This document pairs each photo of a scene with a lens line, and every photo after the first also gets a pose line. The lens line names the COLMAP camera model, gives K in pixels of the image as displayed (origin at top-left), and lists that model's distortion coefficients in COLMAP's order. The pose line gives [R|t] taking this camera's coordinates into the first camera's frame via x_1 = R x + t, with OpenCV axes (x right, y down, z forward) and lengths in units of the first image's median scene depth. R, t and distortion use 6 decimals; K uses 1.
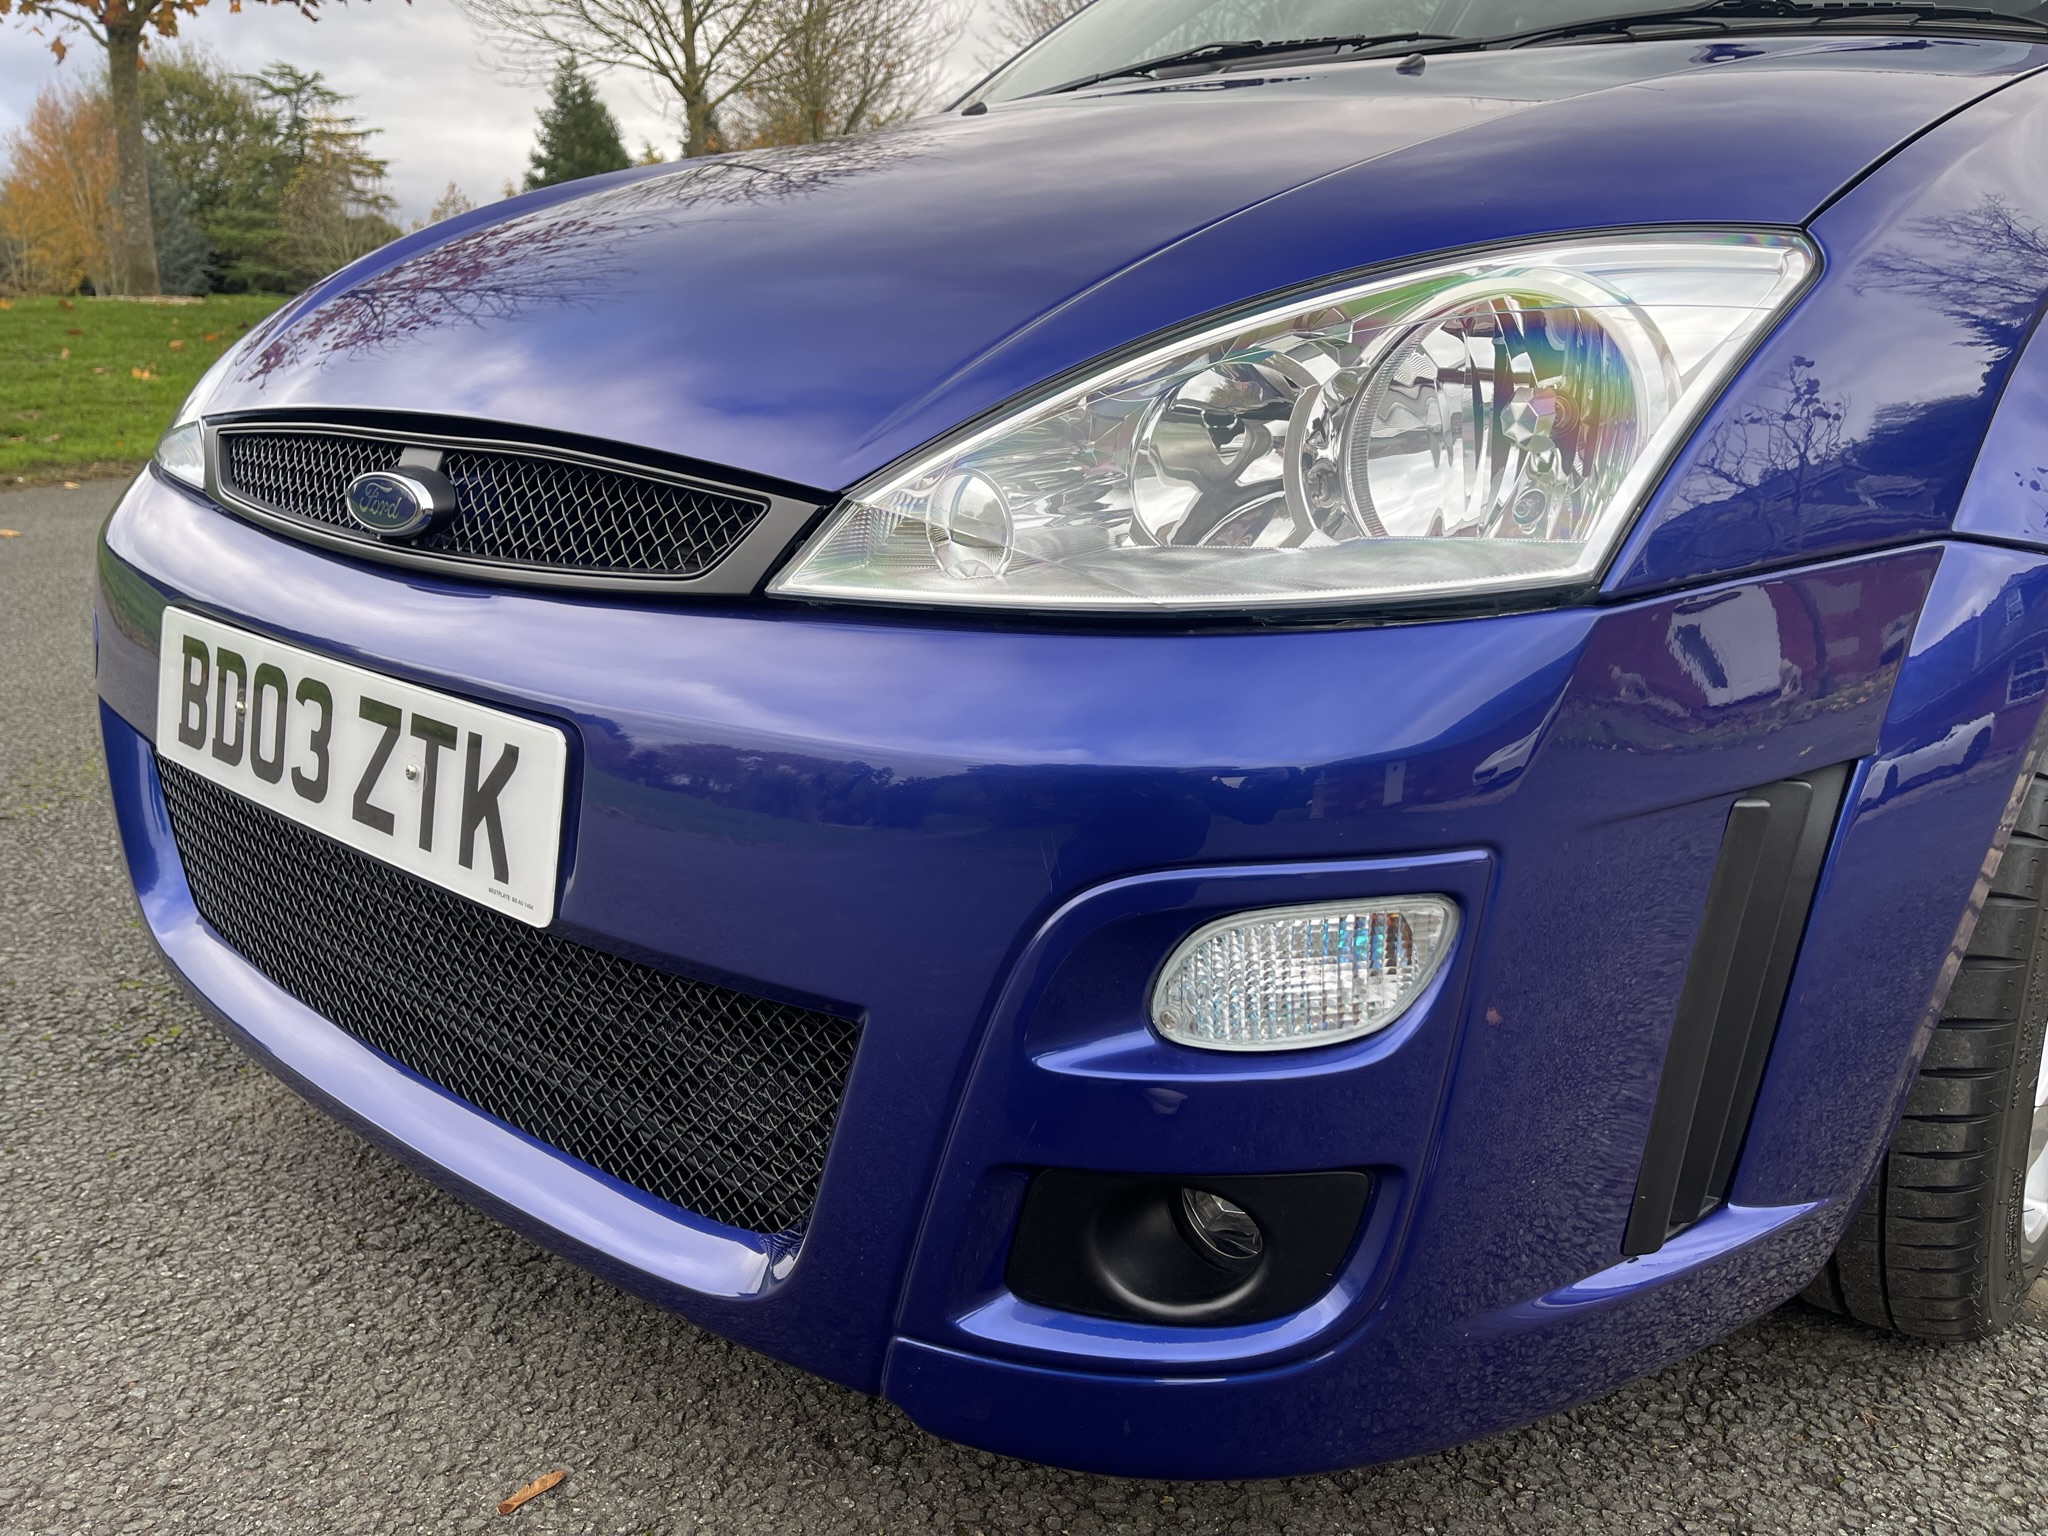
lens RADIAL K [[1562.7, 0, 1043.6], [0, 1562.7, 749.5], [0, 0, 1]] dist [0.093726, -0.126589]
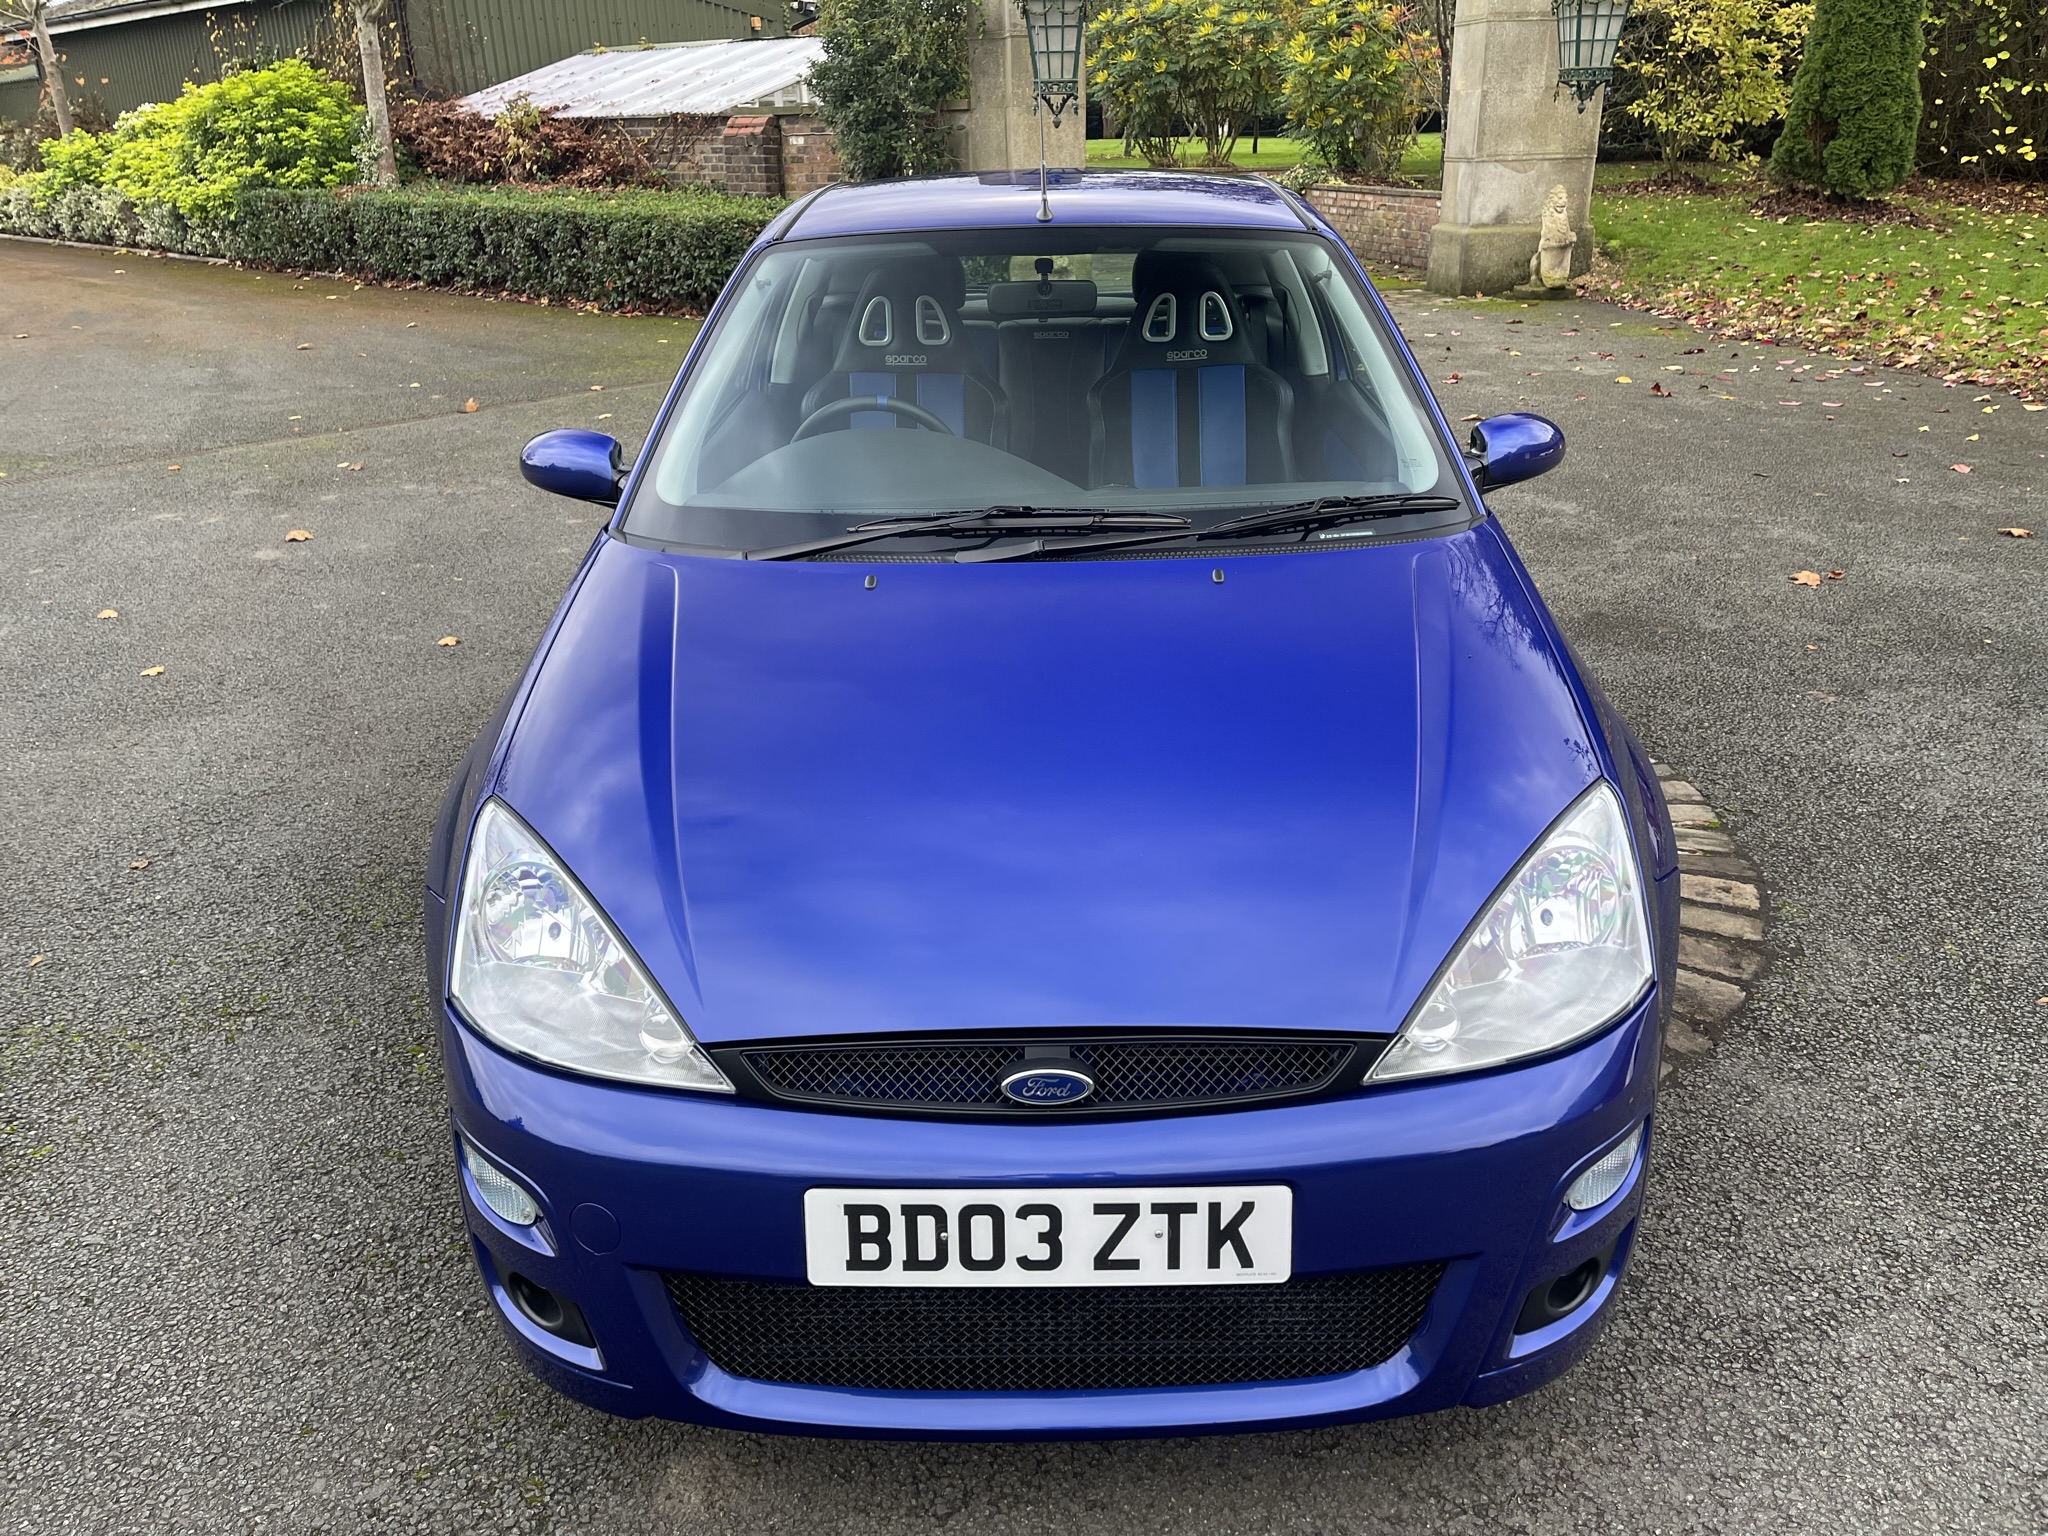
lens RADIAL K [[1562.7, 0, 1045.7], [0, 1562.7, 737.8], [0, 0, 1]] dist [0.093726, -0.126589]
pose [[0.759871, -0.259572, 0.596002, -1.312138], [0.199168, 0.965691, 0.166652, -0.790894], [-0.618812, -0.007930, 0.785499, -0.302963]]
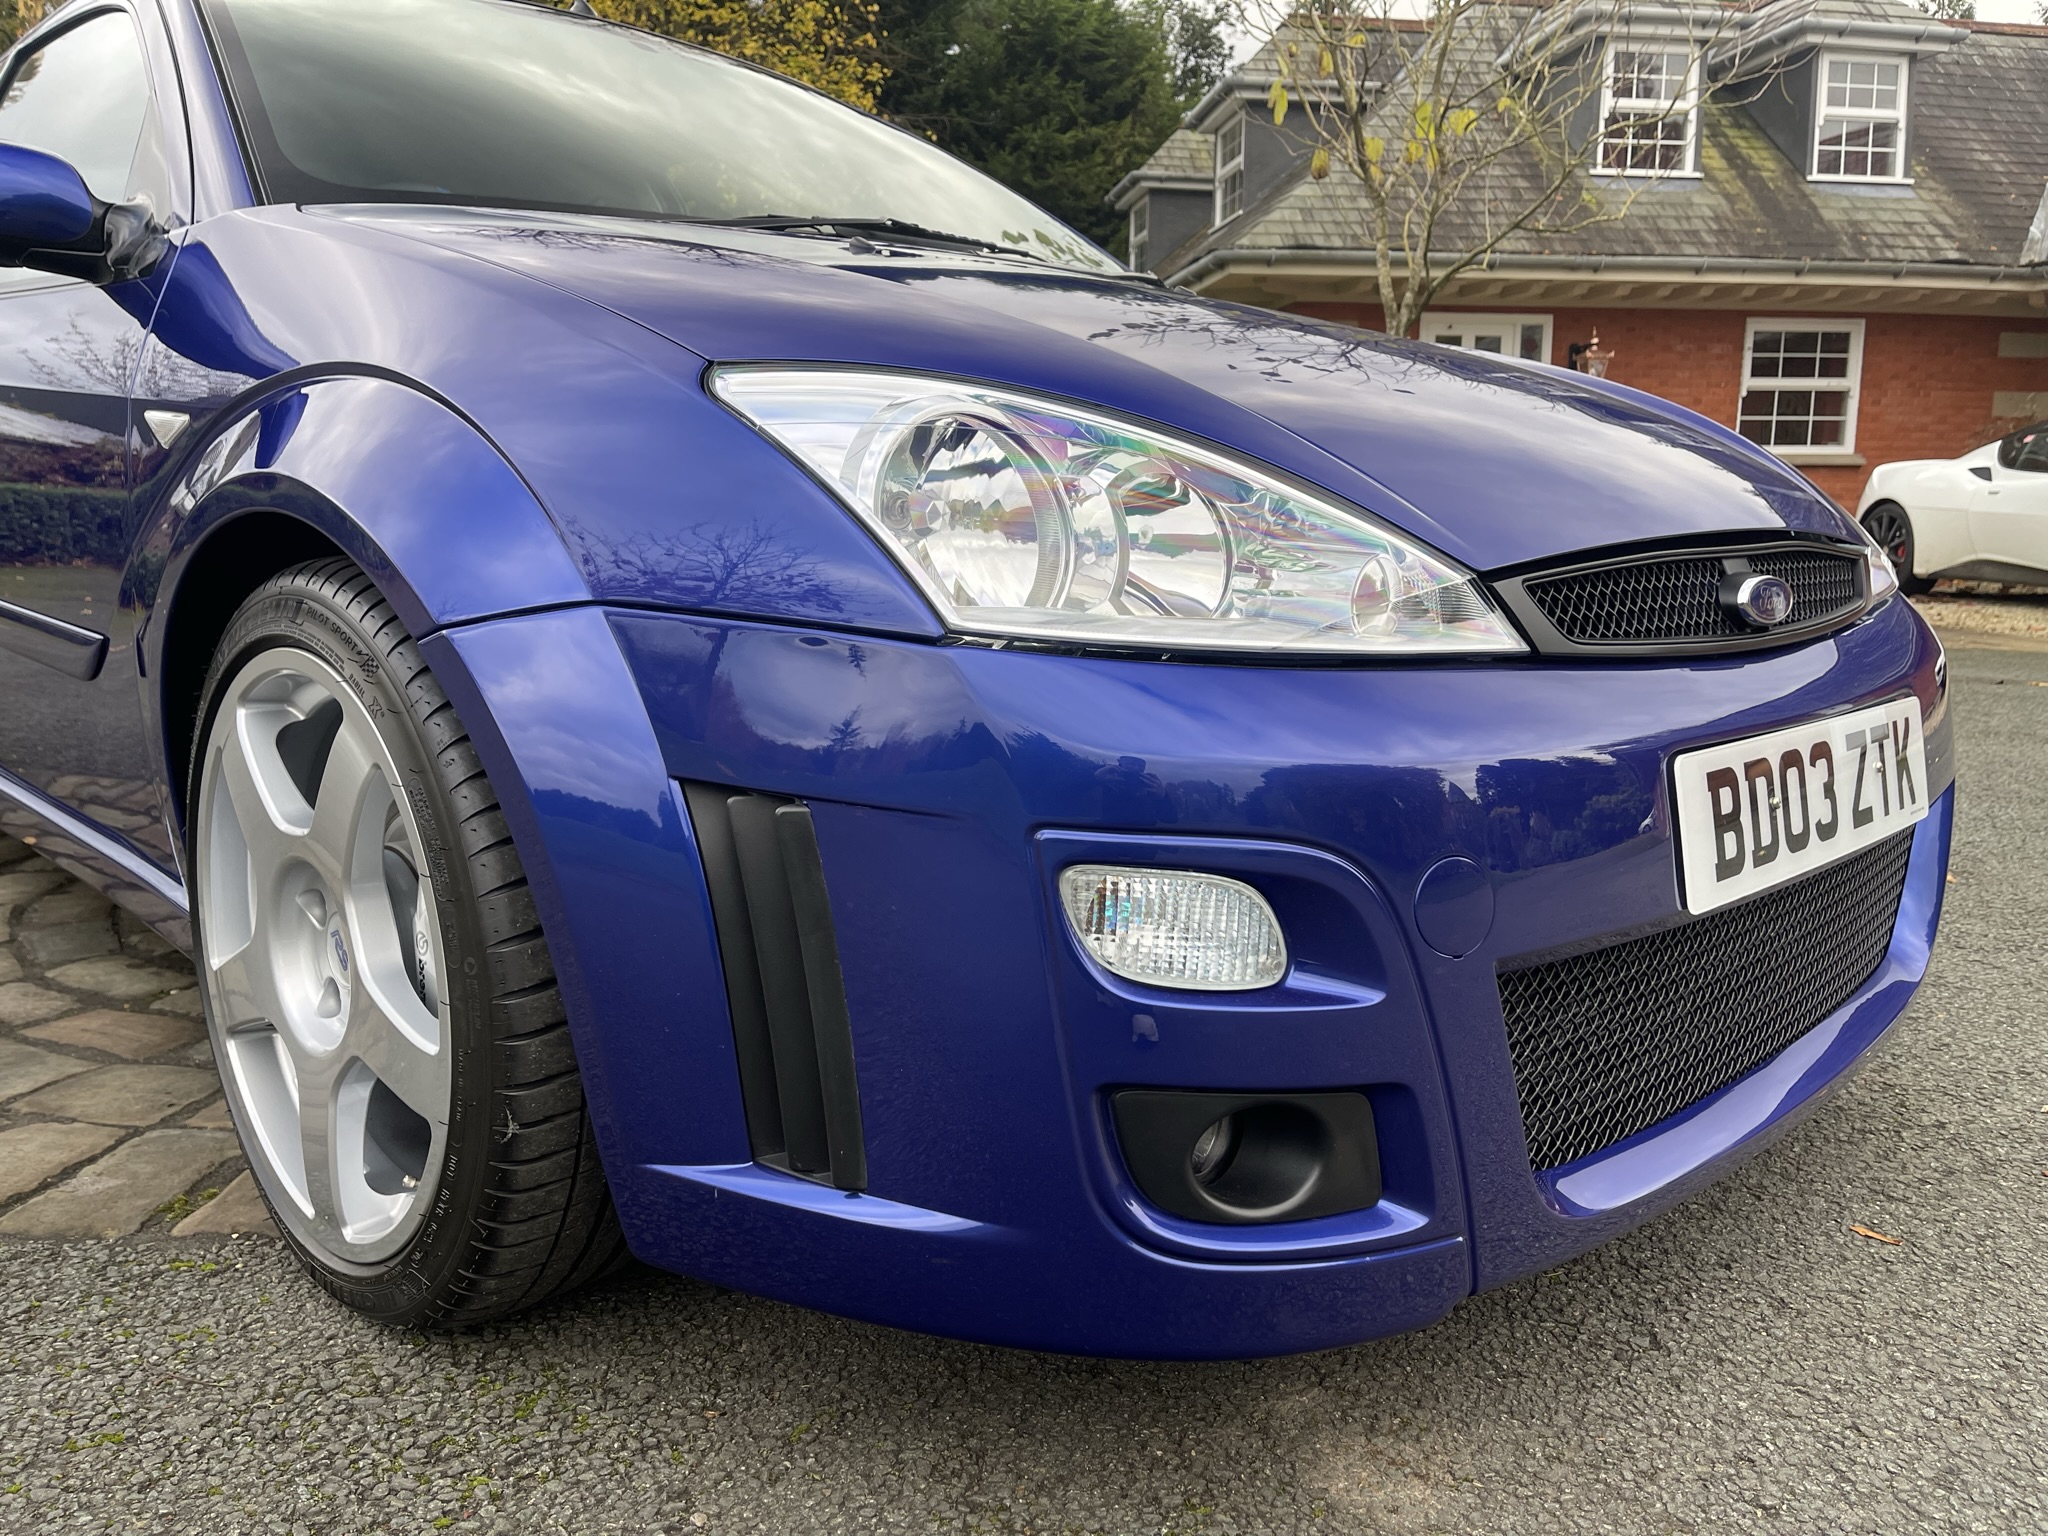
lens RADIAL K [[1562.7, 0, 1043.9], [0, 1562.7, 750.7], [0, 0, 1]] dist [0.093726, -0.126589]
pose [[0.065073, -0.172361, 0.982882, -1.718085], [0.260167, 0.953835, 0.150043, -0.381069], [-0.963368, 0.245950, 0.106912, 1.451261]]
